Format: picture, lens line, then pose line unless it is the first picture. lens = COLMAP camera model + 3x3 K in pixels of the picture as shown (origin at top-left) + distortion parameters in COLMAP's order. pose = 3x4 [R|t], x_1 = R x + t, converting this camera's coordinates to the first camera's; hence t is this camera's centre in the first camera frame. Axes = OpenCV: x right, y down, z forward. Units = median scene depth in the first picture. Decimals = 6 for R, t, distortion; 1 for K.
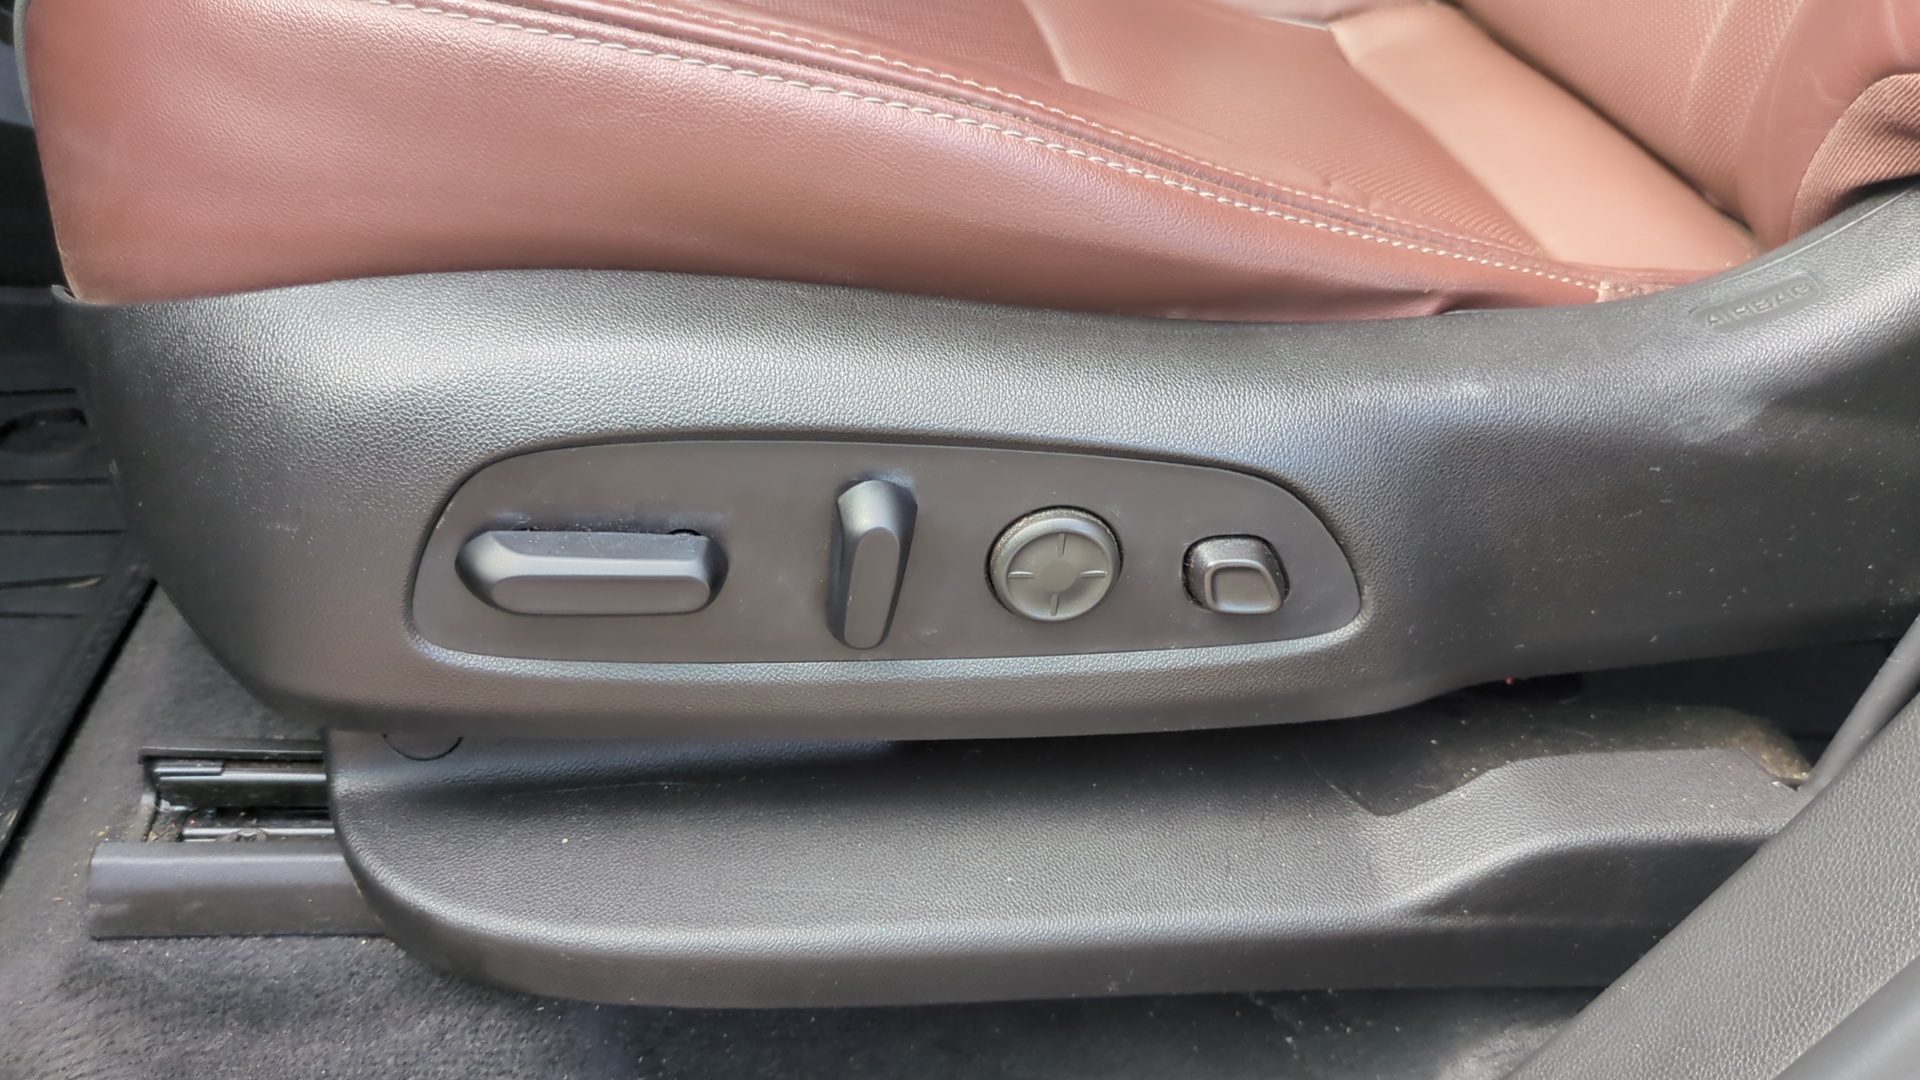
lens RADIAL K [[1709.7, 0, 960.0], [0, 1709.7, 540.0], [0, 0, 1]] dist [0.082386, -0.149165]
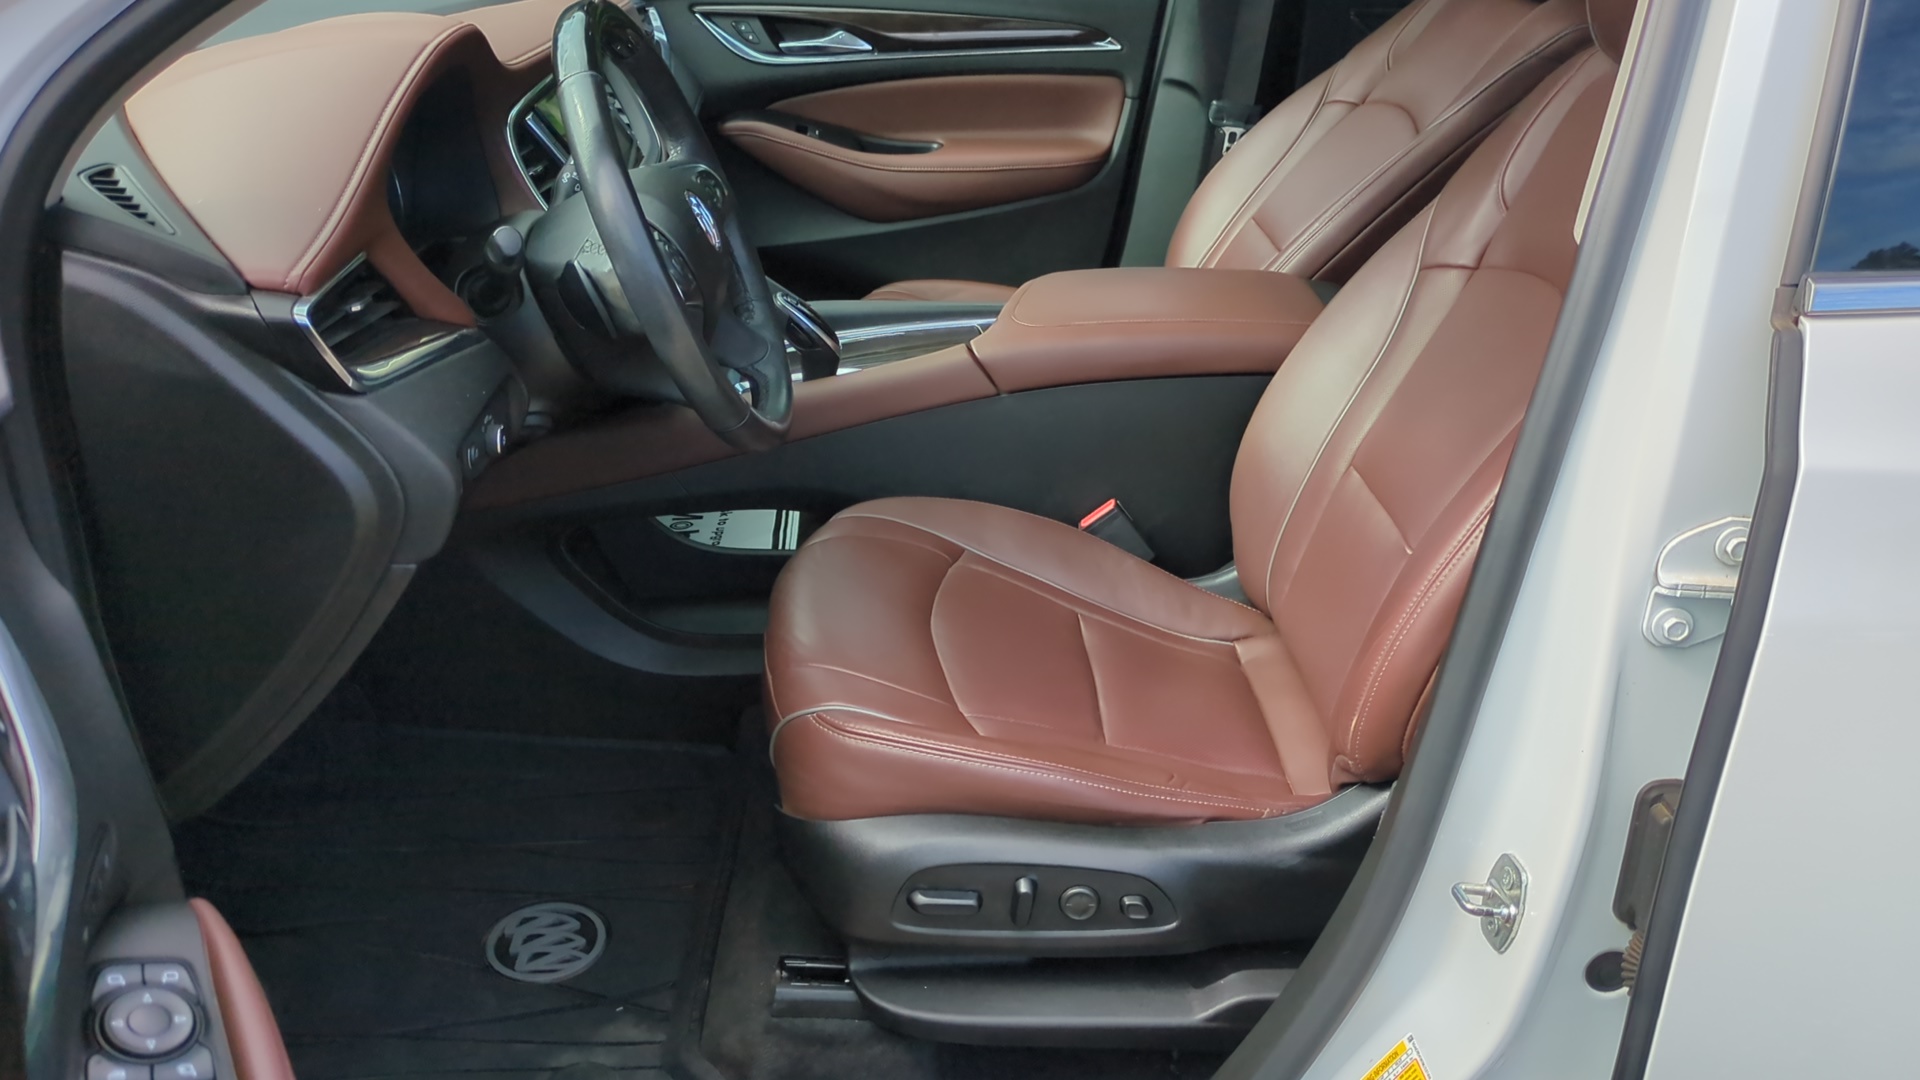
lens RADIAL K [[1709.7, 0, 960.0], [0, 1709.7, 540.0], [0, 0, 1]] dist [0.082386, -0.149165]
pose [[0.995606, 0.004296, -0.093542, 0.127434], [-0.018393, 0.988459, -0.150366, -0.169439], [0.091816, 0.151426, 0.984195, -2.316309]]
